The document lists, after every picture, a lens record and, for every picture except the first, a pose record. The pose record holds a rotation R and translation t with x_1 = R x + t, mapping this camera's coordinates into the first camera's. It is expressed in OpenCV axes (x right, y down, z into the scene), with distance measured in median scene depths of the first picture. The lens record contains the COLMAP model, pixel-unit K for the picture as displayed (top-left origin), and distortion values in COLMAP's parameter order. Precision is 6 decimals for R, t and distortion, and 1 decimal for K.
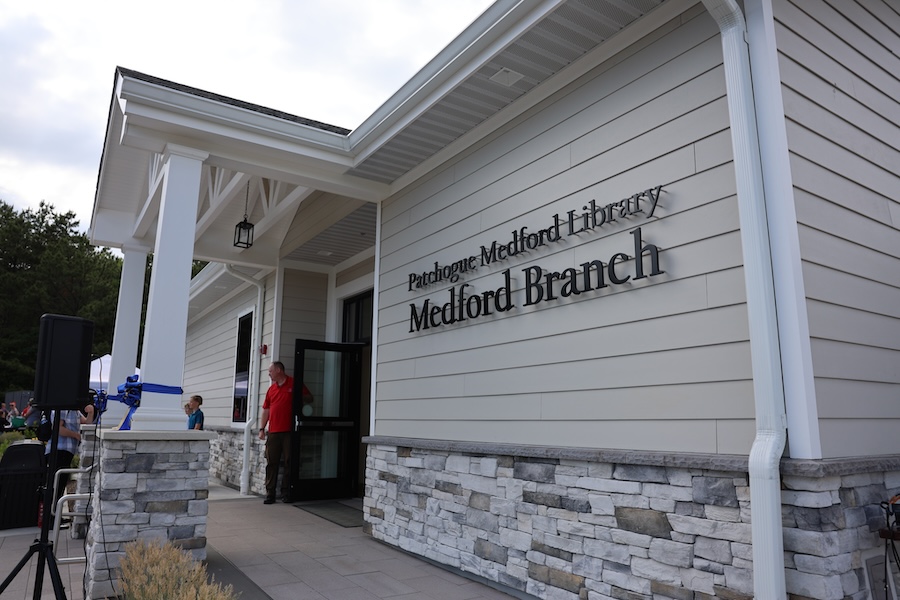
lens RADIAL K [[624.0, 0, 450.0], [0, 624.0, 300.0], [0, 0, 1]] dist [-0.060378, 0.002124]
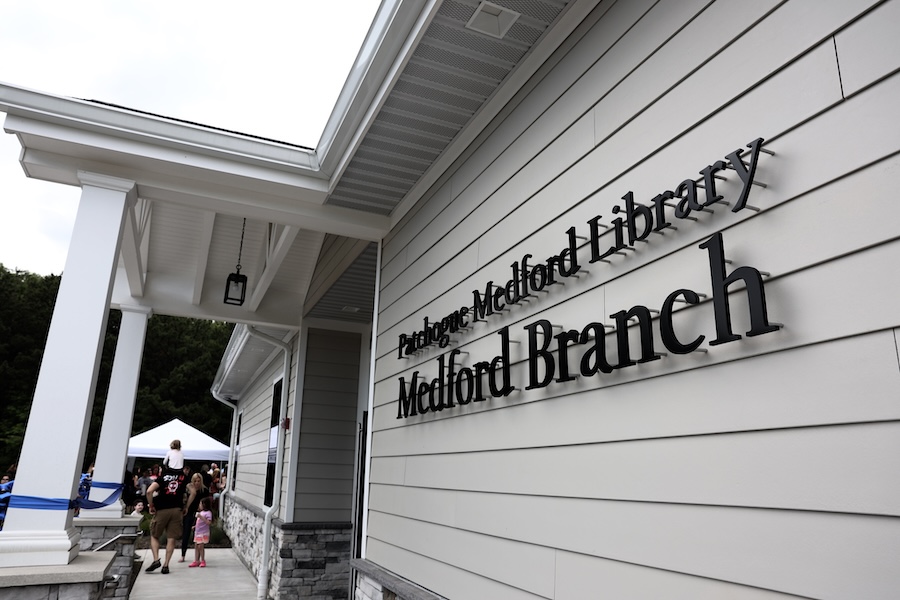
lens RADIAL K [[624.0, 0, 450.0], [0, 624.0, 300.0], [0, 0, 1]] dist [-0.060378, 0.002124]
pose [[0.986464, -0.031032, -0.161015, 0.144495], [0.016808, 0.995893, -0.088963, -0.022944], [0.163115, 0.085053, 0.982934, 0.413615]]
